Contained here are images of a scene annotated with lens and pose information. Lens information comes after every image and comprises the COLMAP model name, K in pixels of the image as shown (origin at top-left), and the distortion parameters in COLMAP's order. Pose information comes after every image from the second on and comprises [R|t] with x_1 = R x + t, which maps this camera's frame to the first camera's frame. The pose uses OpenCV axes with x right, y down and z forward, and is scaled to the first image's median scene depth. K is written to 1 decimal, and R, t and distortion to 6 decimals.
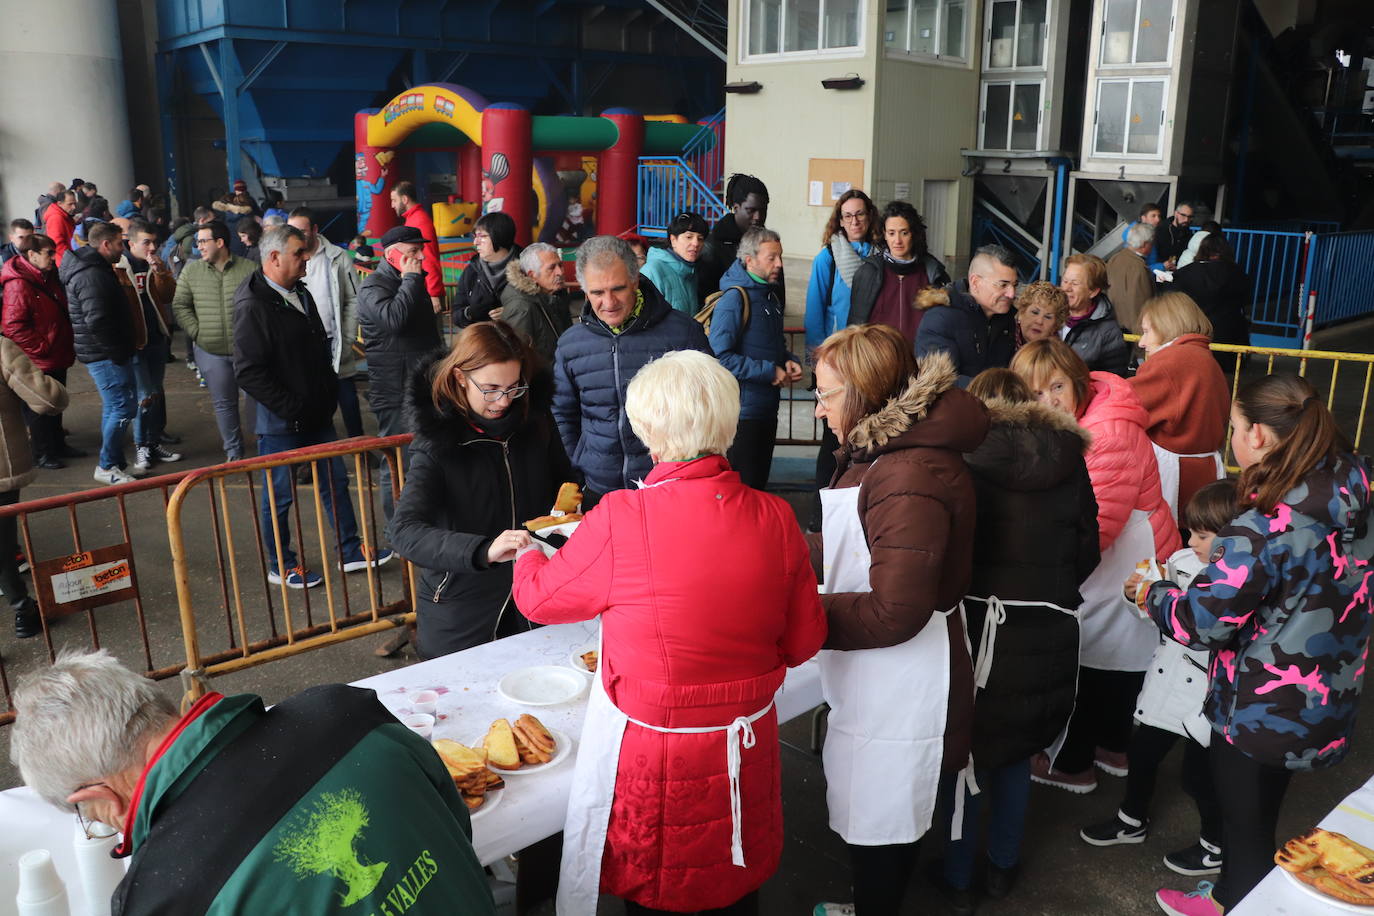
lens RADIAL K [[1116.0, 0, 697.1], [0, 1116.0, 493.2], [0, 0, 1]] dist [-0.166152, 0.115787]
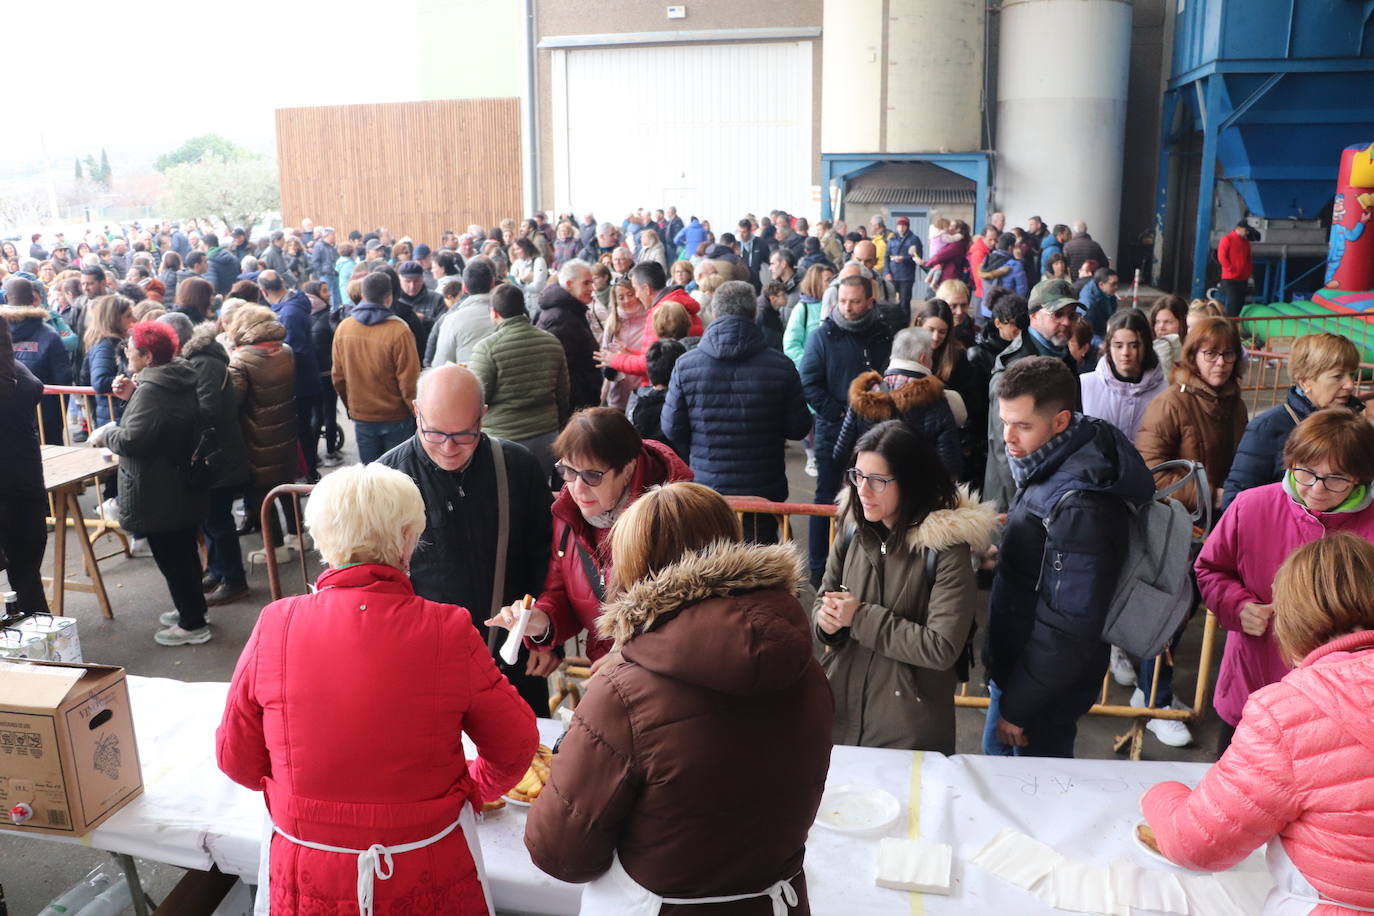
lens RADIAL K [[1116.0, 0, 676.5], [0, 1116.0, 477.3], [0, 0, 1]] dist [-0.166152, 0.115787]
pose [[0.580010, 0.183573, -0.793655, 0.104376], [-0.215891, 0.974079, 0.067530, -0.026883], [0.785480, 0.132175, 0.604608, 0.073997]]
